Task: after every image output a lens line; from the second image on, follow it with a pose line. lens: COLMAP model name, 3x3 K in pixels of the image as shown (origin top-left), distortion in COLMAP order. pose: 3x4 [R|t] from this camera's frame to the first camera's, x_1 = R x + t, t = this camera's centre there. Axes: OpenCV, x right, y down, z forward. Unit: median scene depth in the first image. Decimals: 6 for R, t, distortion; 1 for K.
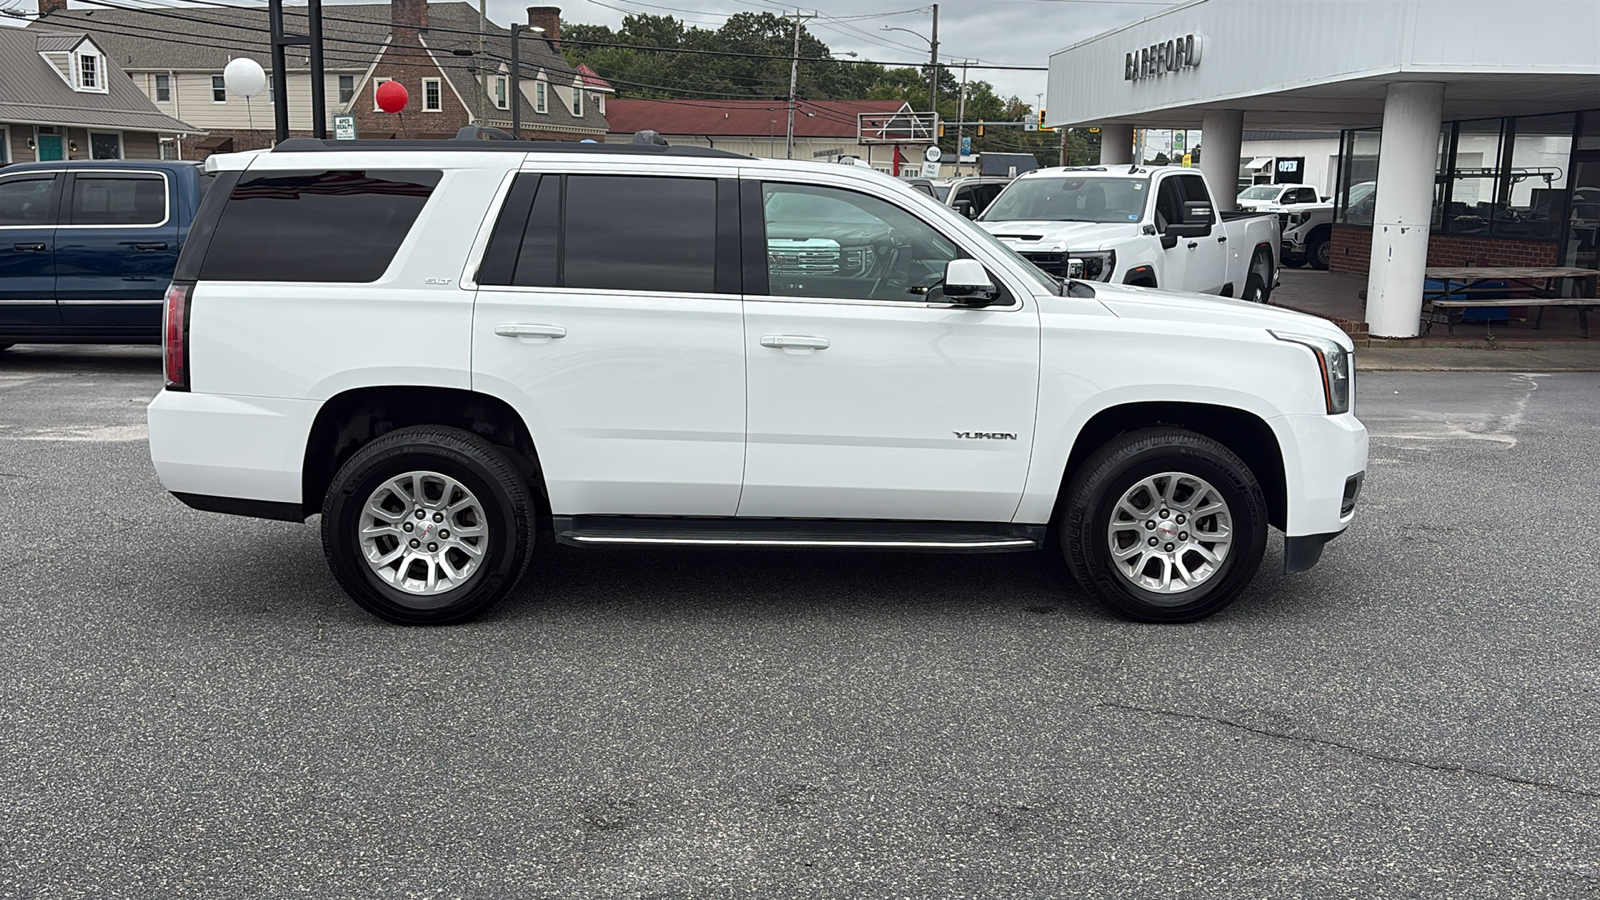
lens RADIAL K [[1460.0, 0, 862.1], [0, 1460.0, 441.7], [0, 0, 1]] dist [0.038115, -0.006009]
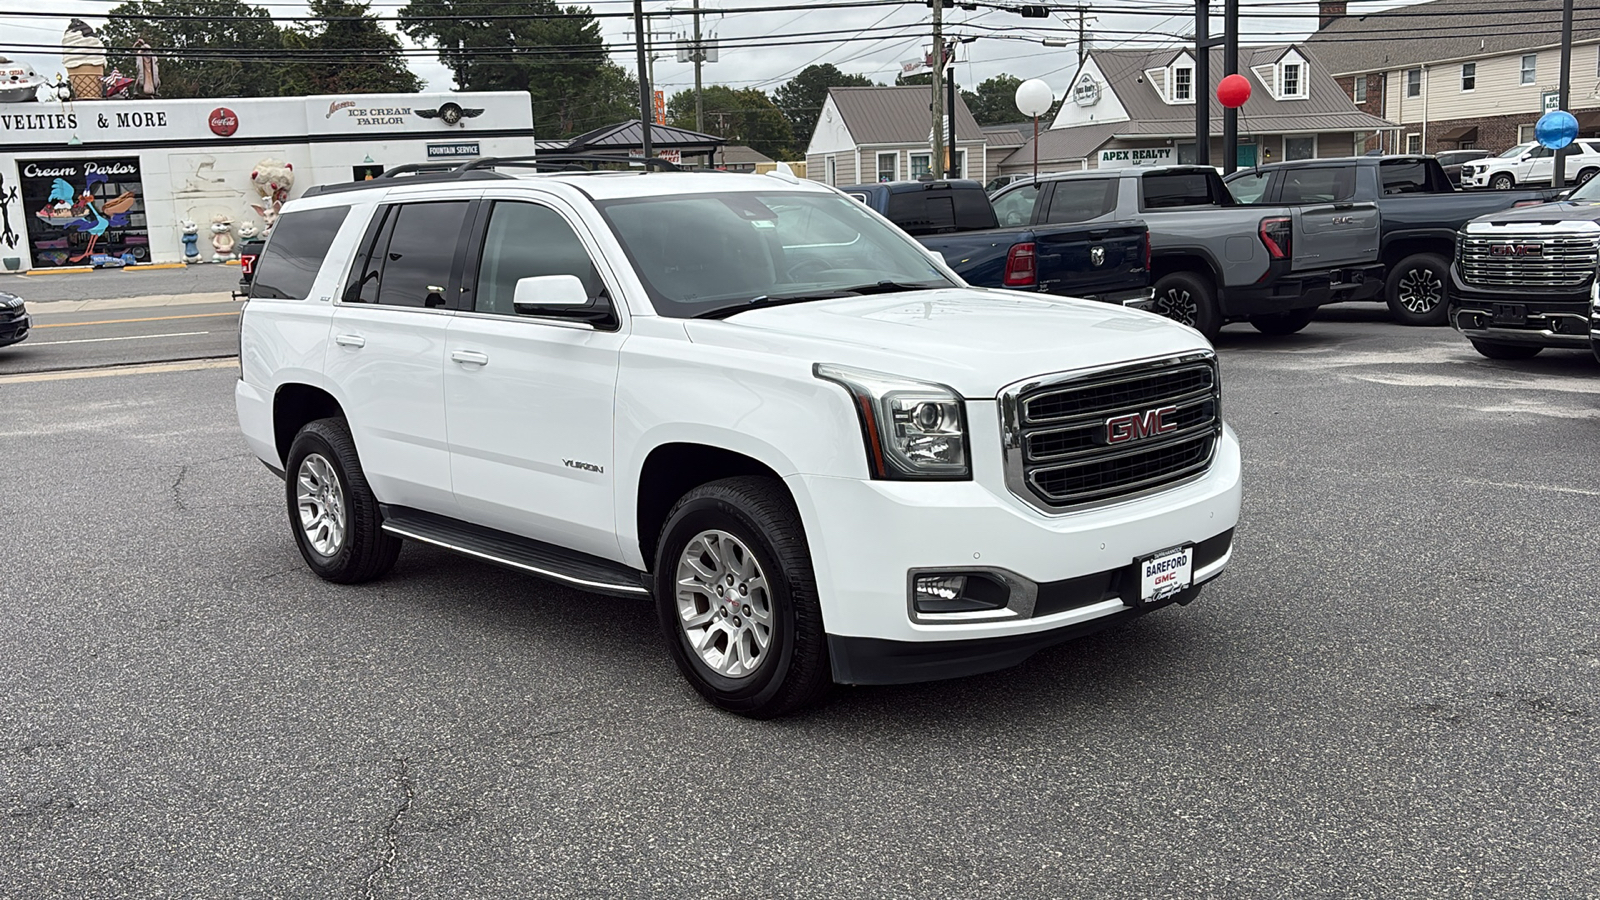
lens RADIAL K [[1477.5, 0, 800.0], [0, 1477.5, 450.0], [0, 0, 1]] dist [0.037010, -0.024569]
pose [[0.637486, 0.079290, -0.766371, 0.872755], [-0.071580, 0.996483, 0.043556, -0.063592], [0.767130, 0.027090, 0.640919, 0.497575]]
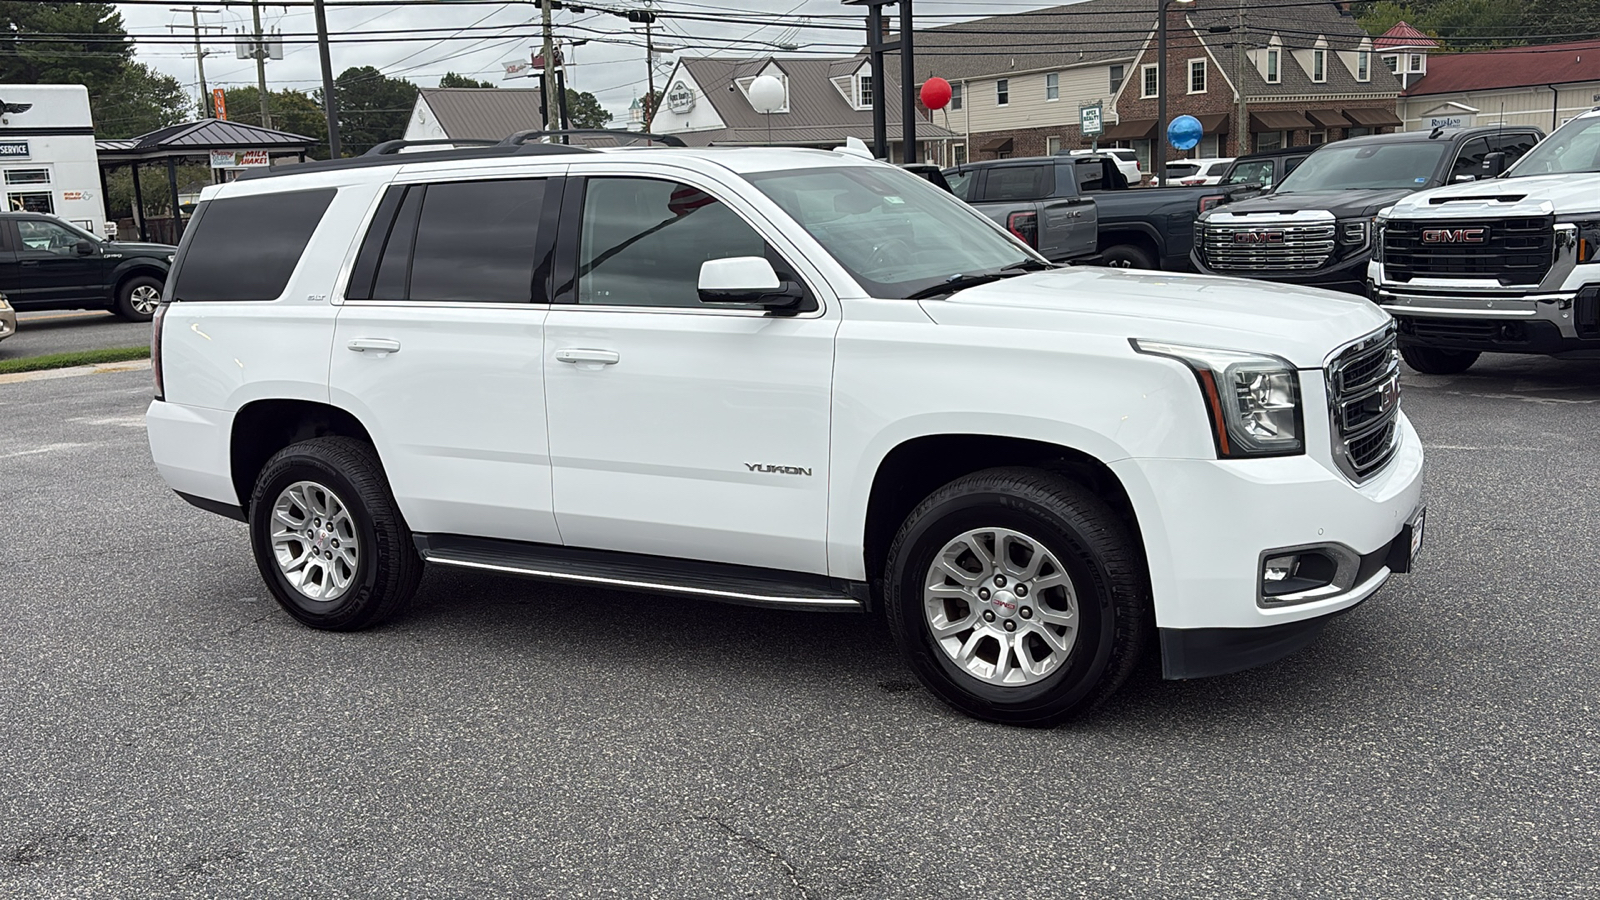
lens RADIAL K [[1477.5, 0, 800.0], [0, 1477.5, 450.0], [0, 0, 1]] dist [0.037010, -0.024569]
pose [[0.836739, 0.034453, -0.546517, 0.541497], [-0.025854, 0.999391, 0.023421, -0.034268], [0.546992, -0.005467, 0.837120, 0.302851]]
